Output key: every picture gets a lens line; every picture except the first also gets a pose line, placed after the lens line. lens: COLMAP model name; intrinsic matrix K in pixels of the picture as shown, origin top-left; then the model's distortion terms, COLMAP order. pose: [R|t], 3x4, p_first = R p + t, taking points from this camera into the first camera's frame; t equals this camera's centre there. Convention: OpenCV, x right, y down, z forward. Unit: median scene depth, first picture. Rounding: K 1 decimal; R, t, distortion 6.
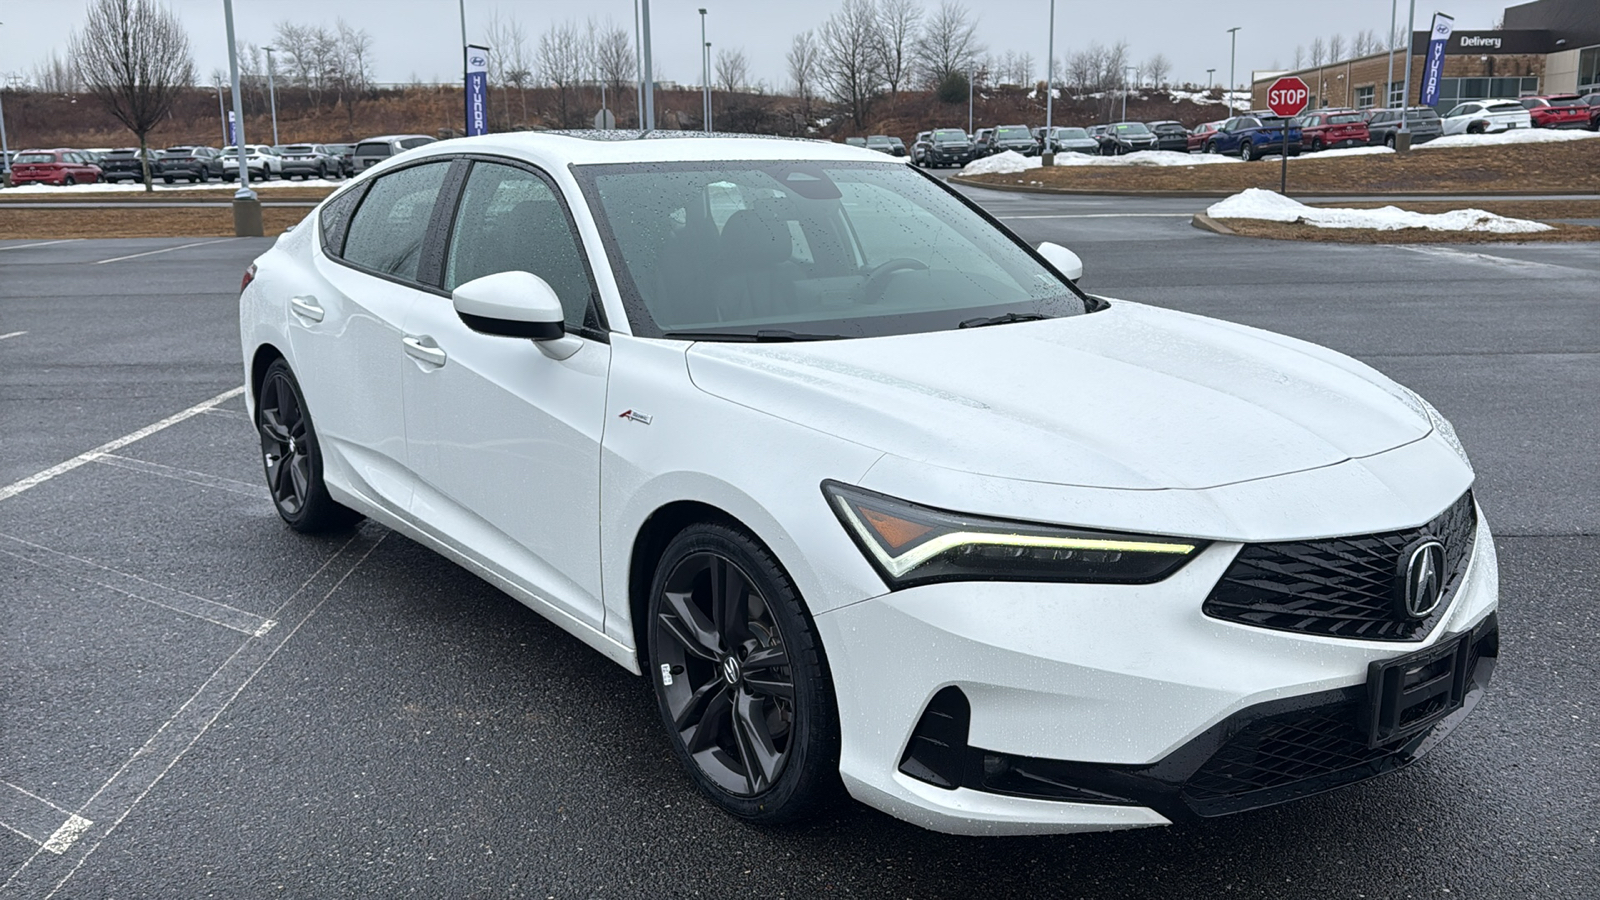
lens RADIAL K [[1366.5, 0, 796.4], [0, 1366.5, 470.7], [0, 0, 1]] dist [0.153335, -0.272131]
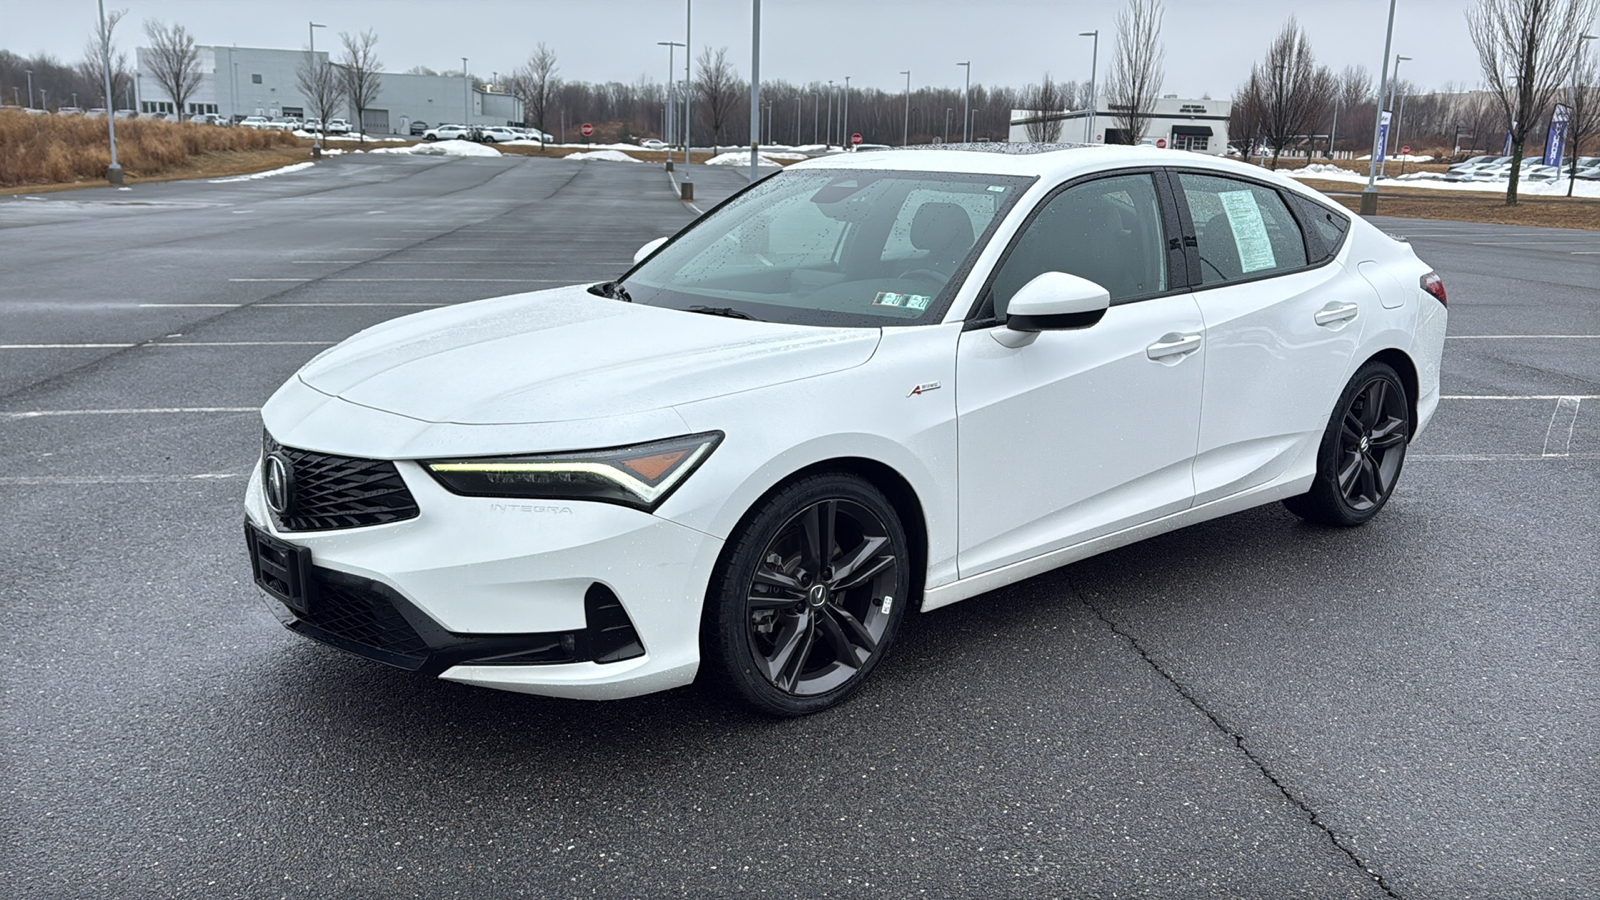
lens RADIAL K [[1382.7, 0, 815.0], [0, 1382.7, 456.7], [0, 0, 1]] dist [0.153227, -0.268219]
pose [[0.106079, 0.218436, -0.970068, 1.158334], [-0.233672, 0.953729, 0.189204, -0.205327], [0.966512, 0.206607, 0.152213, 0.818947]]
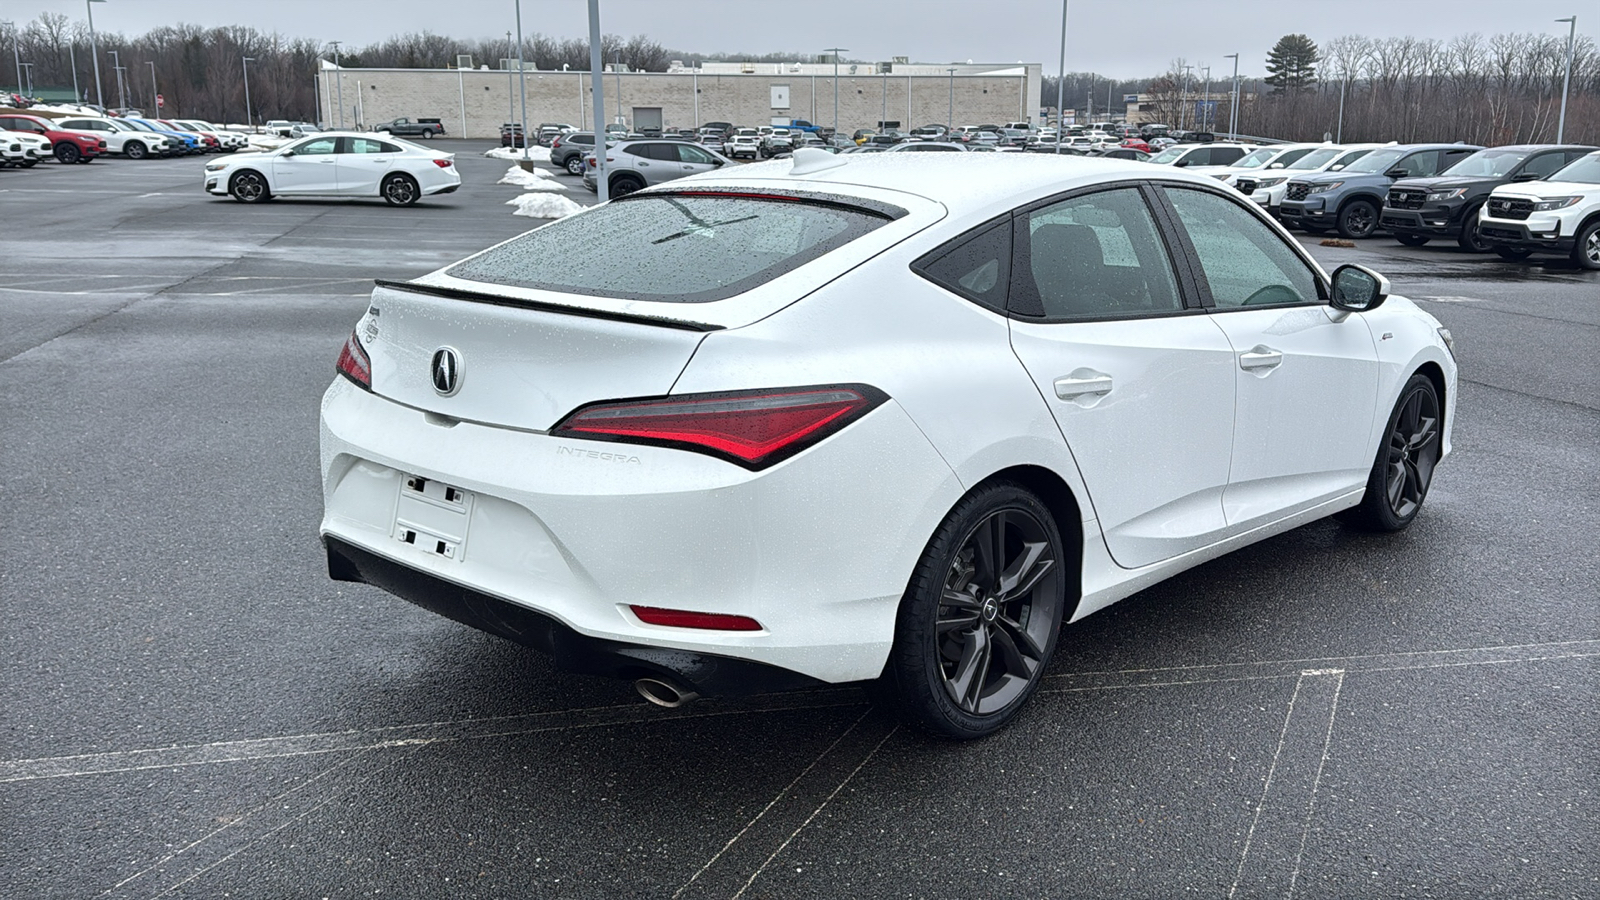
lens RADIAL K [[1362.6, 0, 830.5], [0, 1362.6, 455.2], [0, 0, 1]] dist [0.165826, -0.275099]
pose [[-0.199765, -0.210178, 0.957037, -1.243030], [0.199778, 0.947470, 0.249778, -0.350116], [-0.959262, 0.241092, -0.147282, 1.476378]]
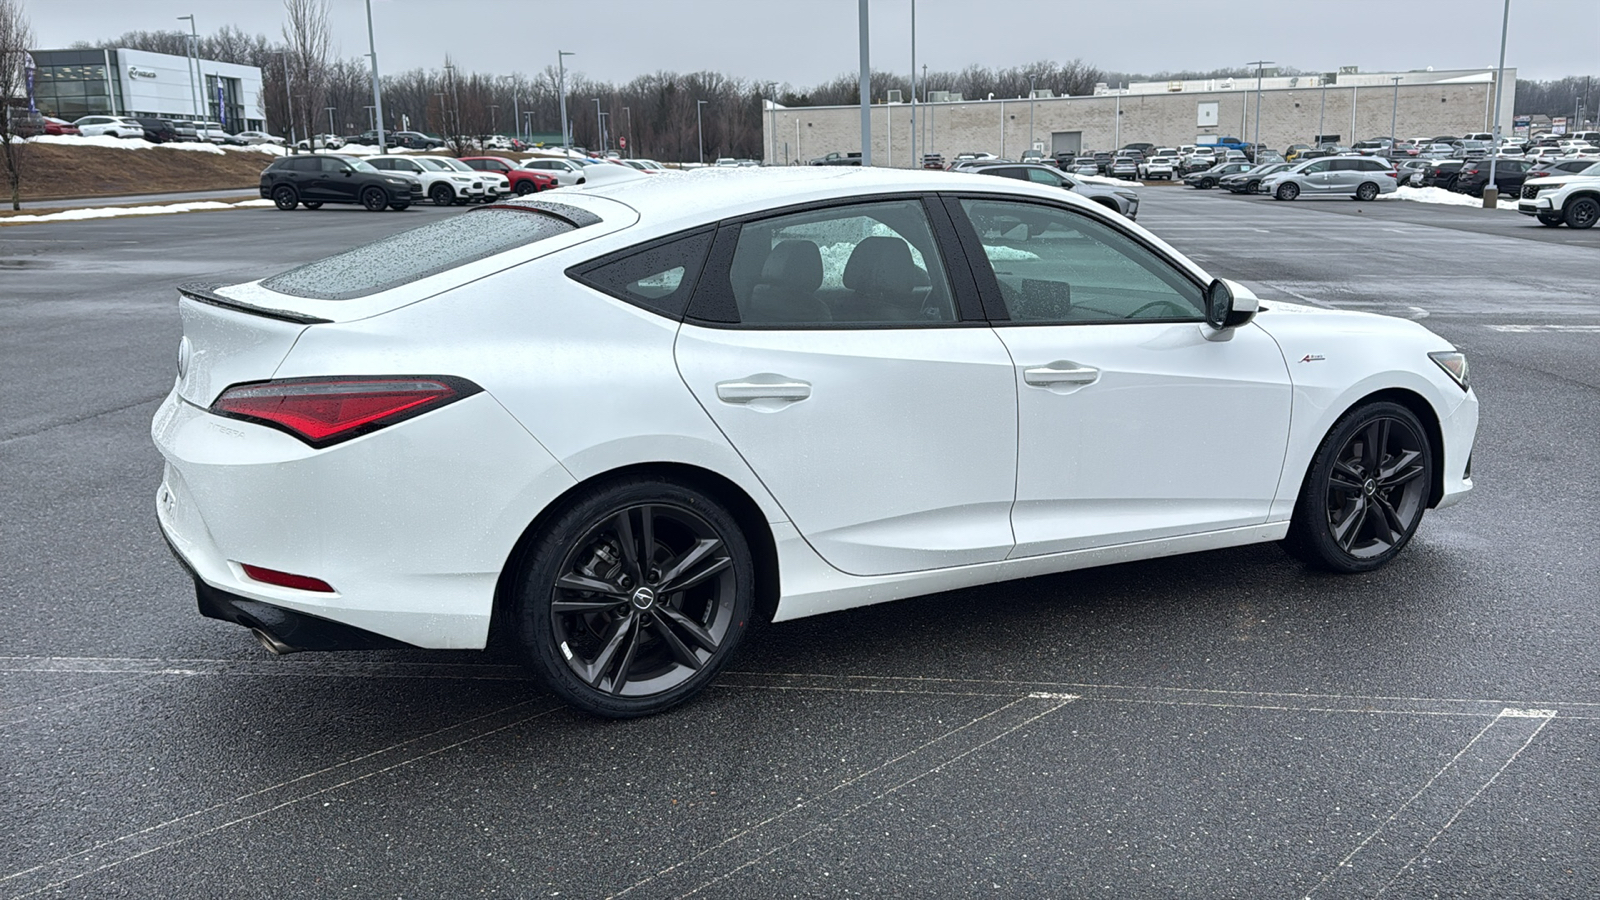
lens RADIAL K [[1379.1, 0, 832.4], [0, 1379.1, 450.1], [0, 0, 1]] dist [0.146230, -0.264125]
pose [[0.111630, -0.189977, 0.975422, -1.320779], [0.220643, 0.961795, 0.162072, -0.238776], [-0.968945, 0.197128, 0.149283, 1.001529]]
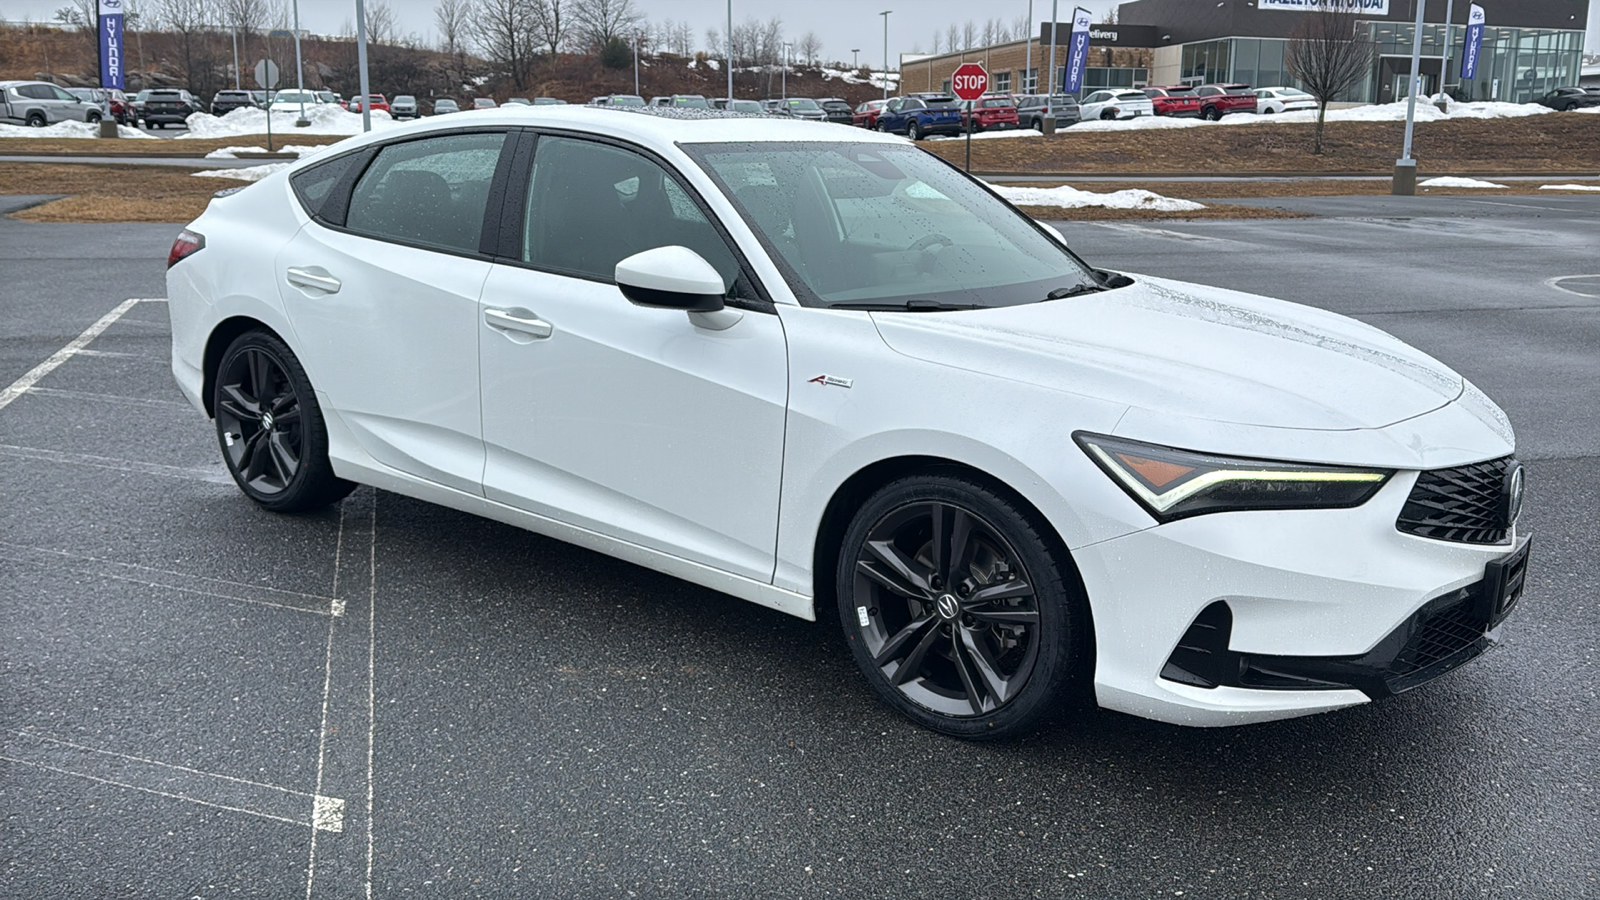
lens RADIAL K [[1362.6, 0, 830.5], [0, 1362.6, 455.2], [0, 0, 1]] dist [0.165826, -0.275099]
pose [[0.962902, -0.035051, 0.267564, -0.314498], [0.031731, 0.999357, 0.016724, 0.000703], [-0.267978, -0.007614, 0.963395, -0.032414]]
